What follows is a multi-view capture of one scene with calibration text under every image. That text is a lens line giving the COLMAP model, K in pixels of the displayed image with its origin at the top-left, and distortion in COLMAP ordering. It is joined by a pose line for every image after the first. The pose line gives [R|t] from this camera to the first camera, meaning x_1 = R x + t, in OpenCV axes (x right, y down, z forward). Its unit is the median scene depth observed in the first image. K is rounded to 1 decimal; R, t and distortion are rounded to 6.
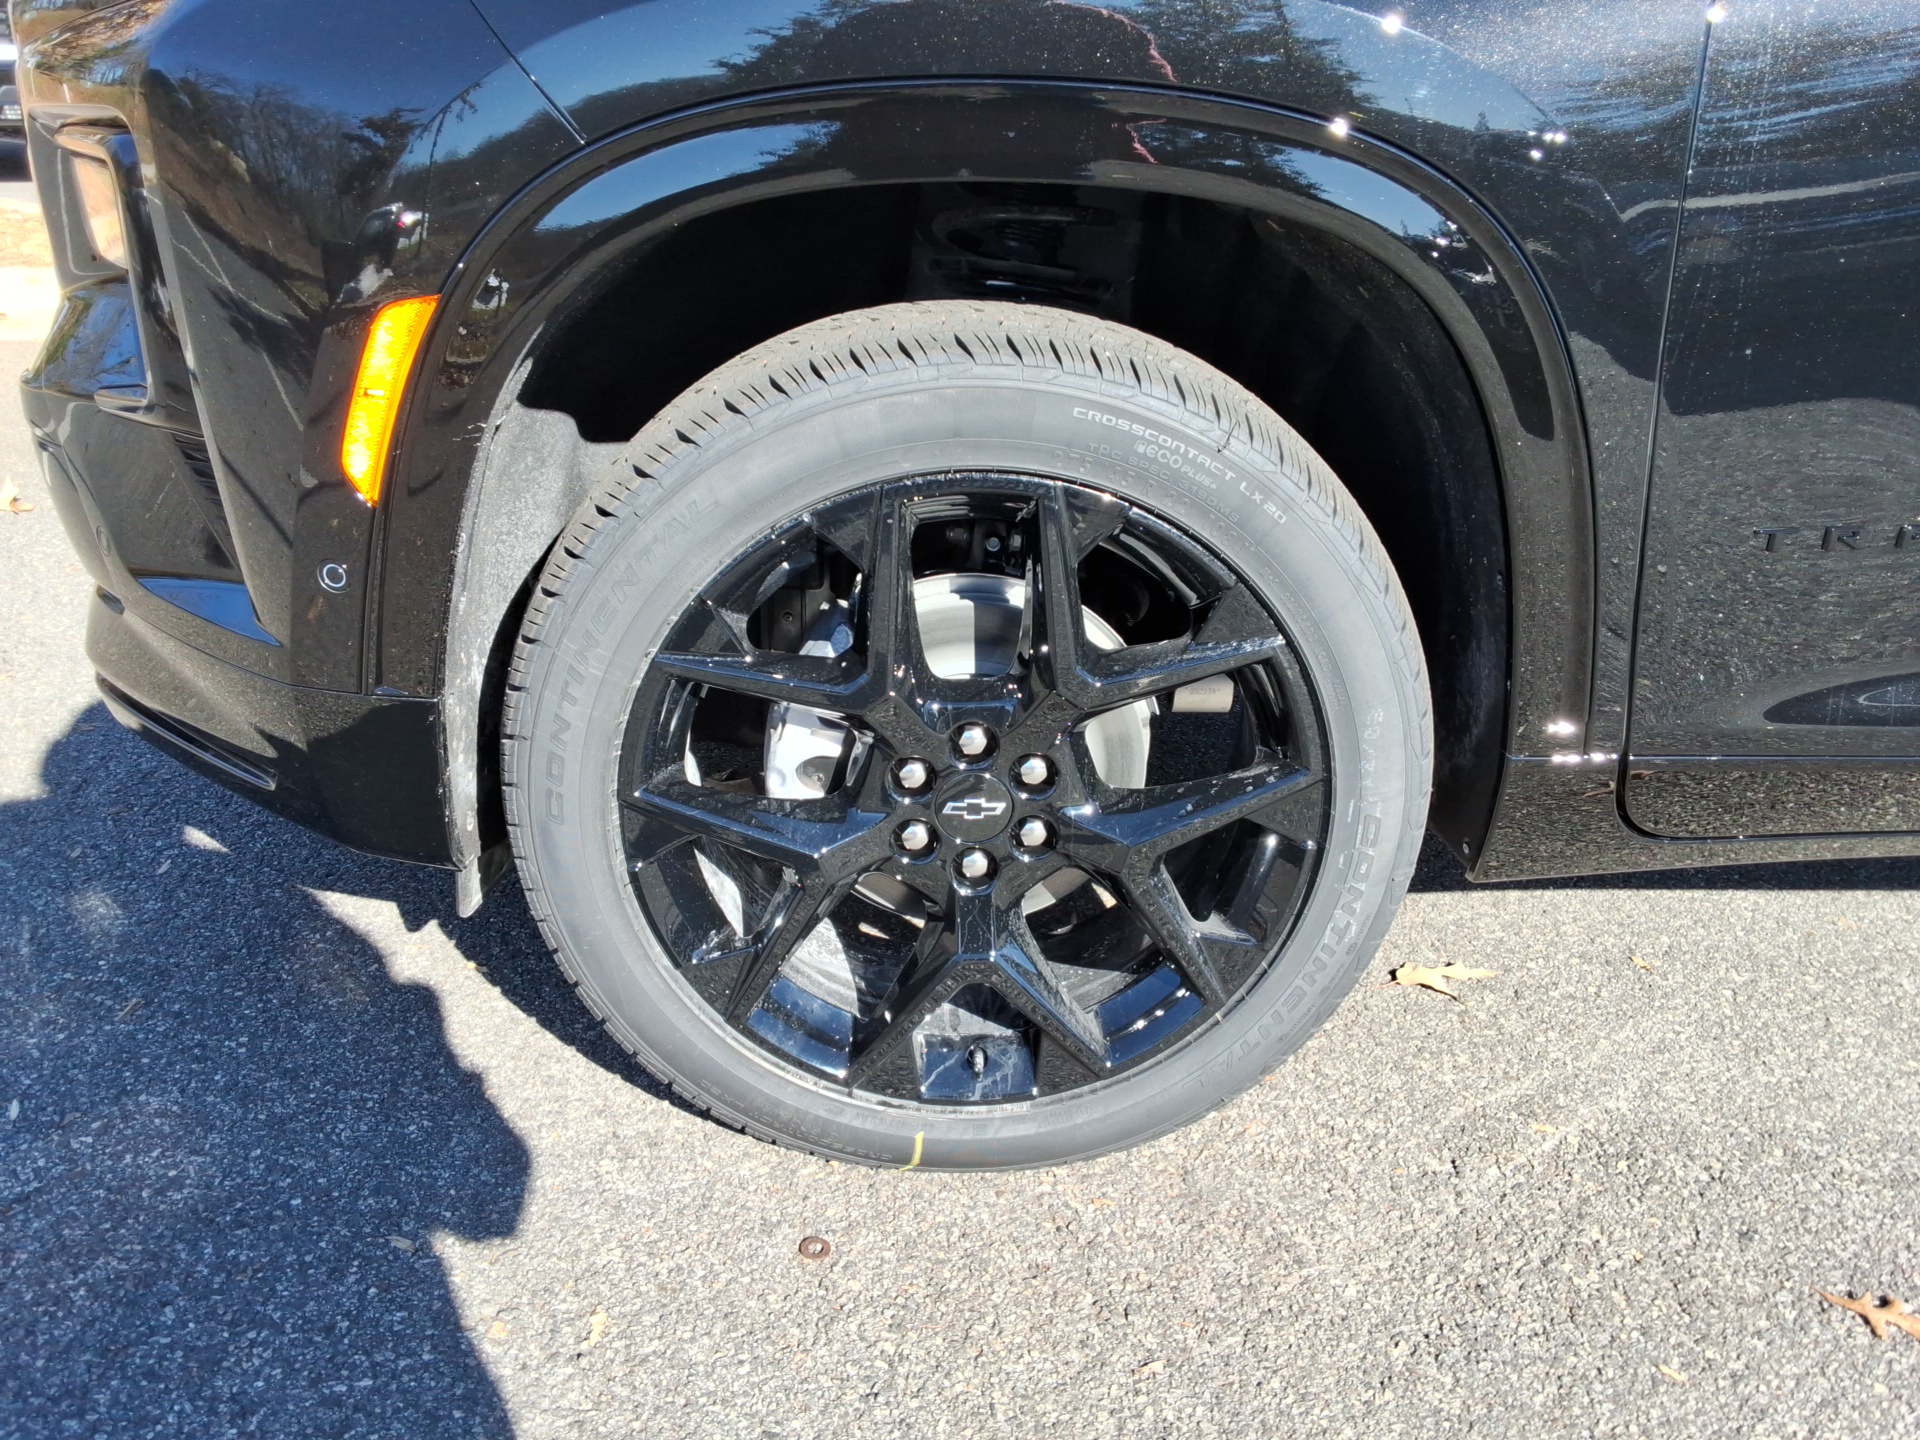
lens RADIAL K [[1534.3, 0, 947.8], [0, 1534.3, 711.9], [0, 0, 1]] dist [0.076762, -0.111681]
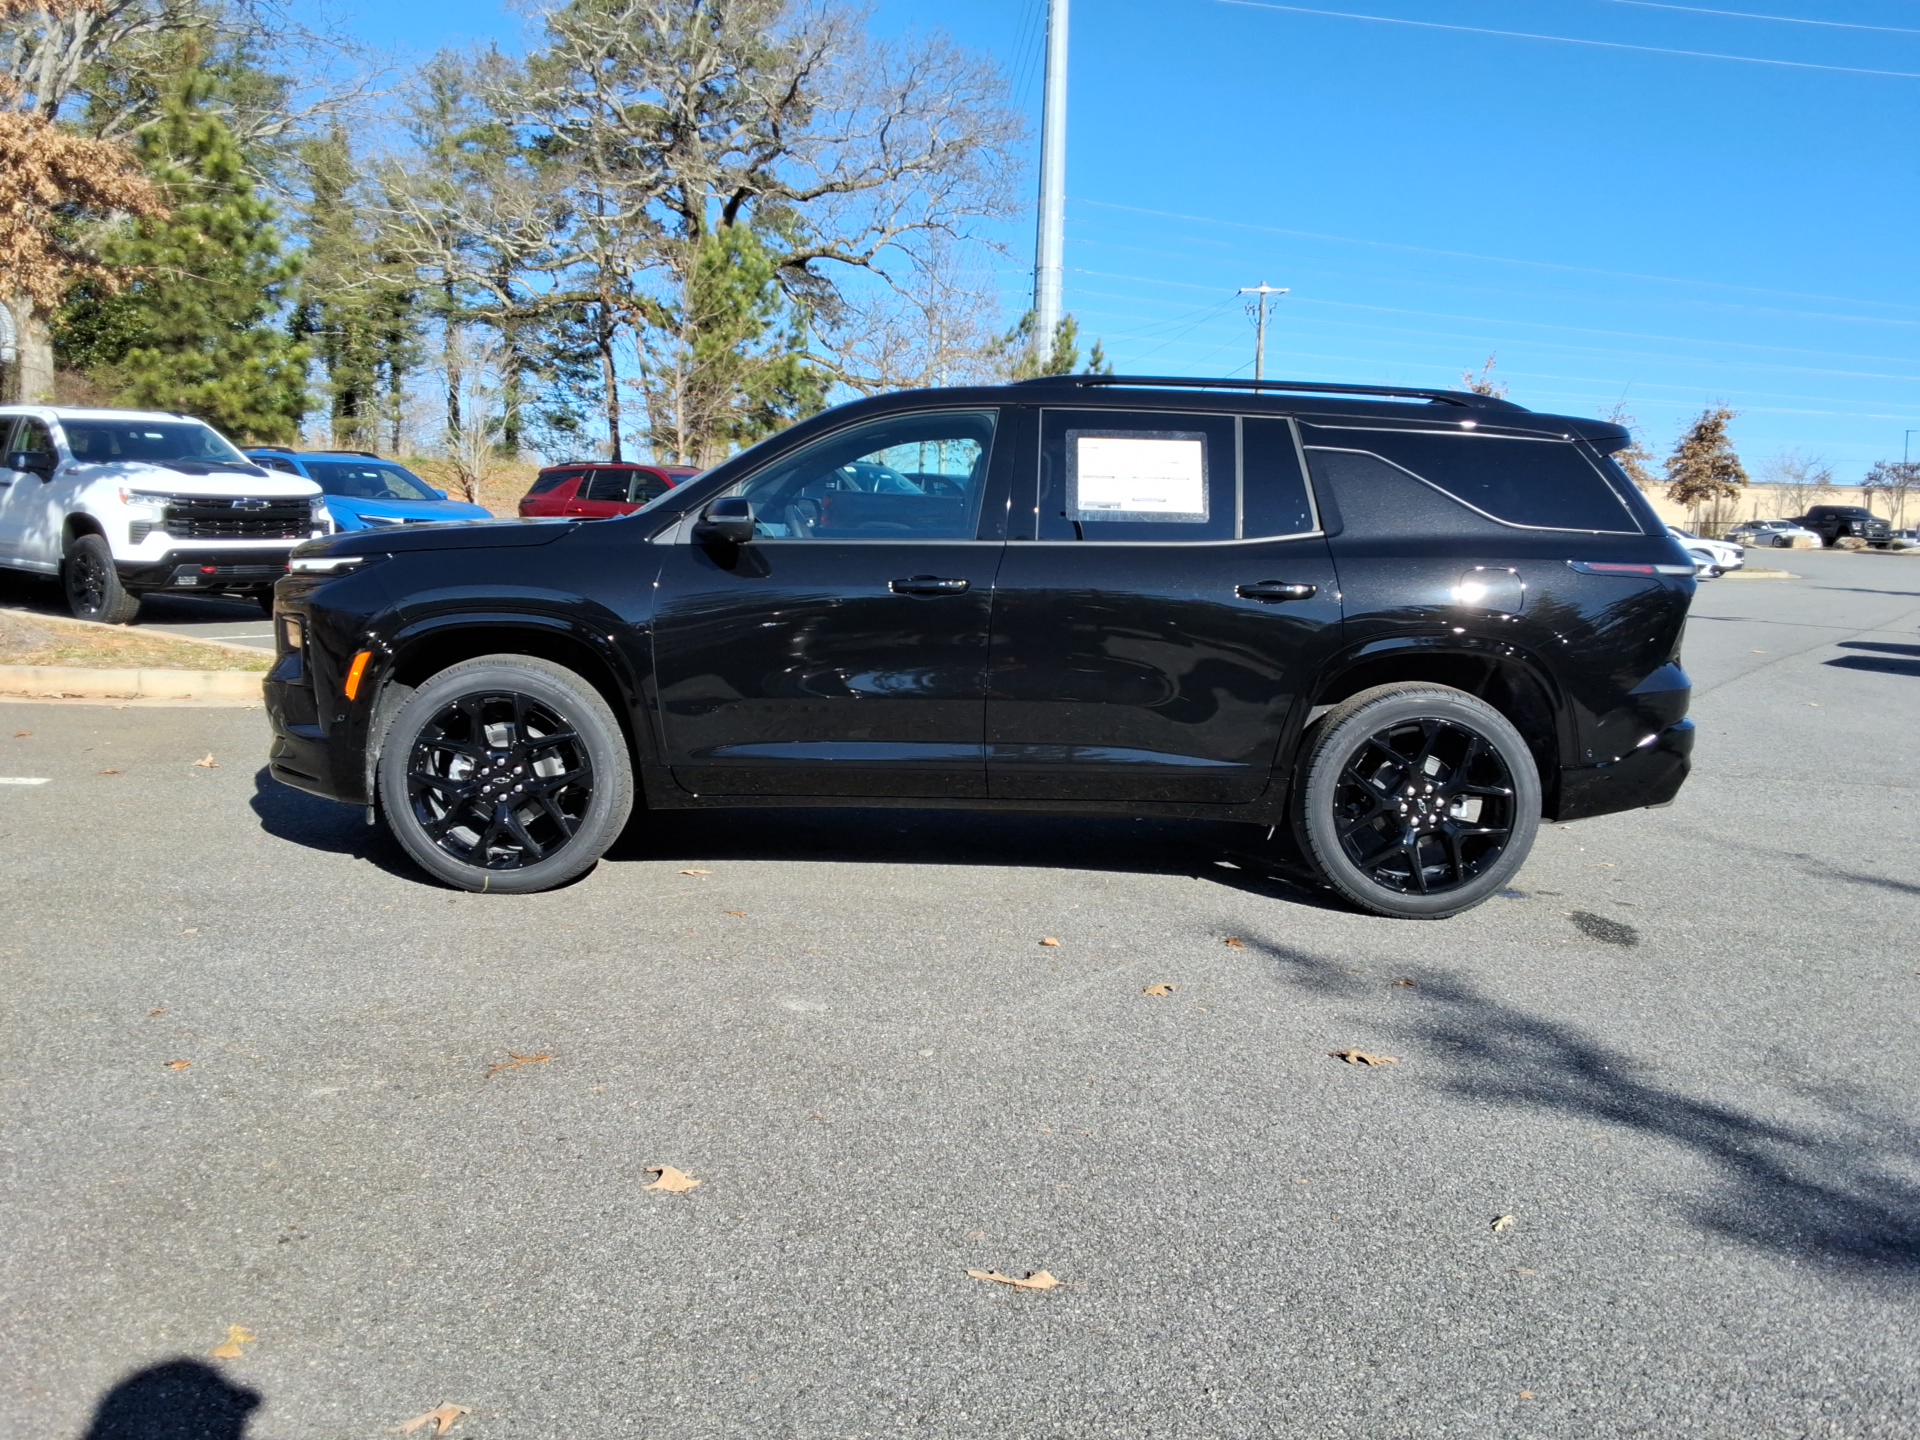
lens RADIAL K [[1534.3, 0, 951.4], [0, 1534.3, 706.2], [0, 0, 1]] dist [0.076762, -0.111681]
pose [[0.999783, -0.000202, -0.020846, 1.195214], [-0.005629, 0.960192, -0.279283, 0.934181], [0.020072, 0.279340, 0.959982, -2.665170]]
